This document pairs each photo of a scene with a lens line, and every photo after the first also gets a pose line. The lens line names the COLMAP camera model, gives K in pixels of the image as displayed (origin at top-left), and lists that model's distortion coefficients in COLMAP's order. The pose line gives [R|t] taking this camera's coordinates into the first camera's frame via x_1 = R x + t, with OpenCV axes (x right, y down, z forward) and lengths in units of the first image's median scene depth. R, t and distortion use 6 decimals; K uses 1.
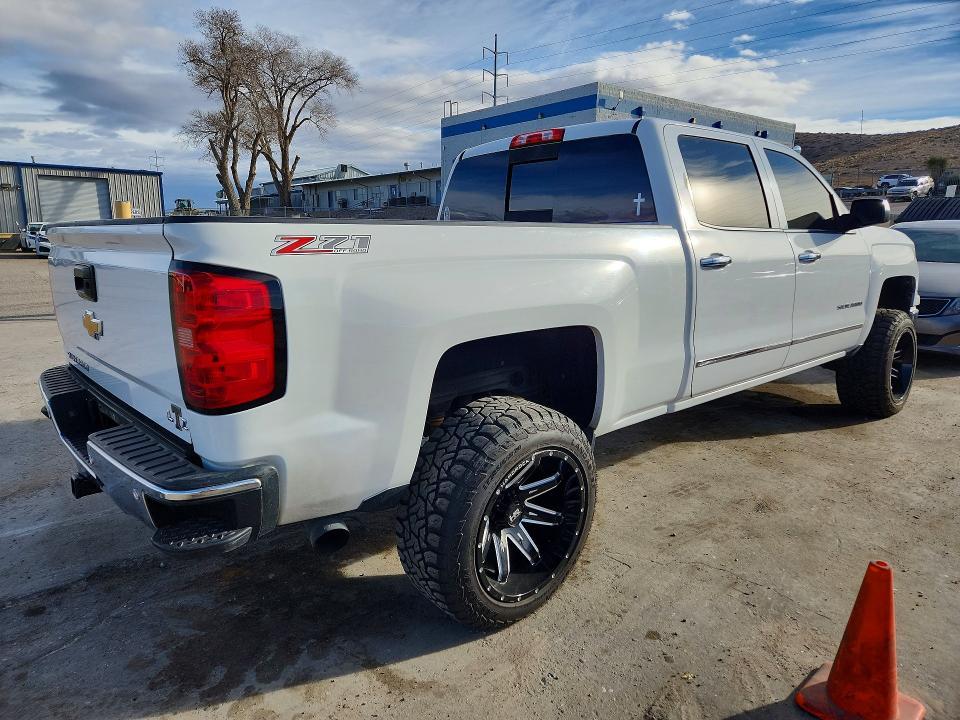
lens RADIAL K [[651.8, 0, 480.0], [0, 651.8, 360.0], [0, 0, 1]] dist [-0.008675, -0.002397]
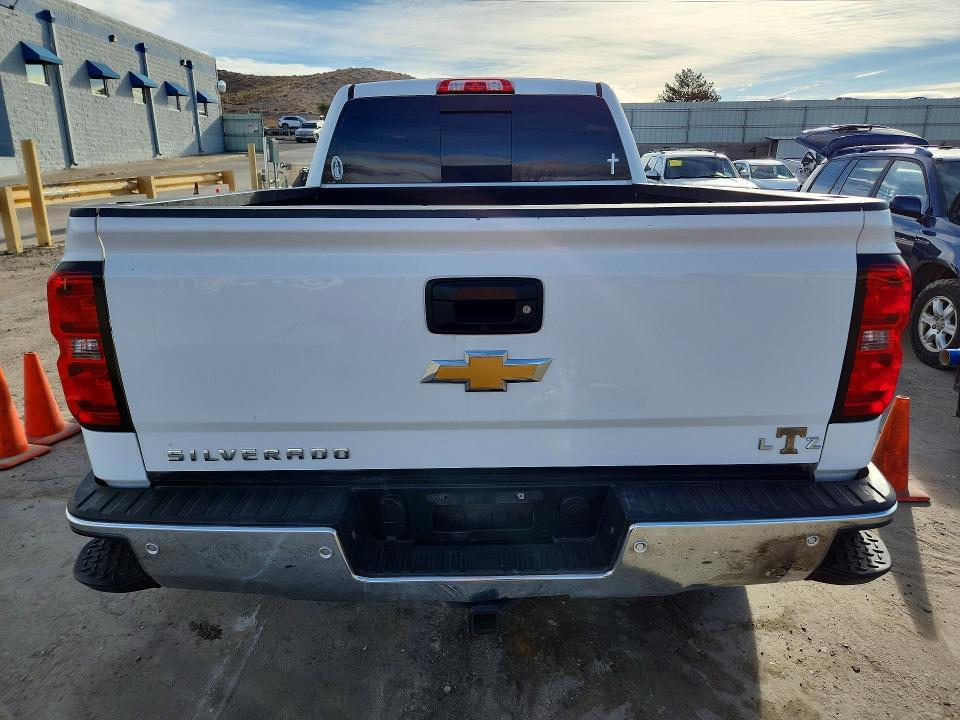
lens RADIAL K [[666.2, 0, 480.0], [0, 666.2, 360.0], [0, 0, 1]] dist [0.010535, 0.000466]
pose [[0.645093, -0.203216, 0.736586, -0.783605], [0.139957, 0.979102, 0.147552, -0.111315], [-0.751177, 0.007906, 0.660053, 0.423517]]
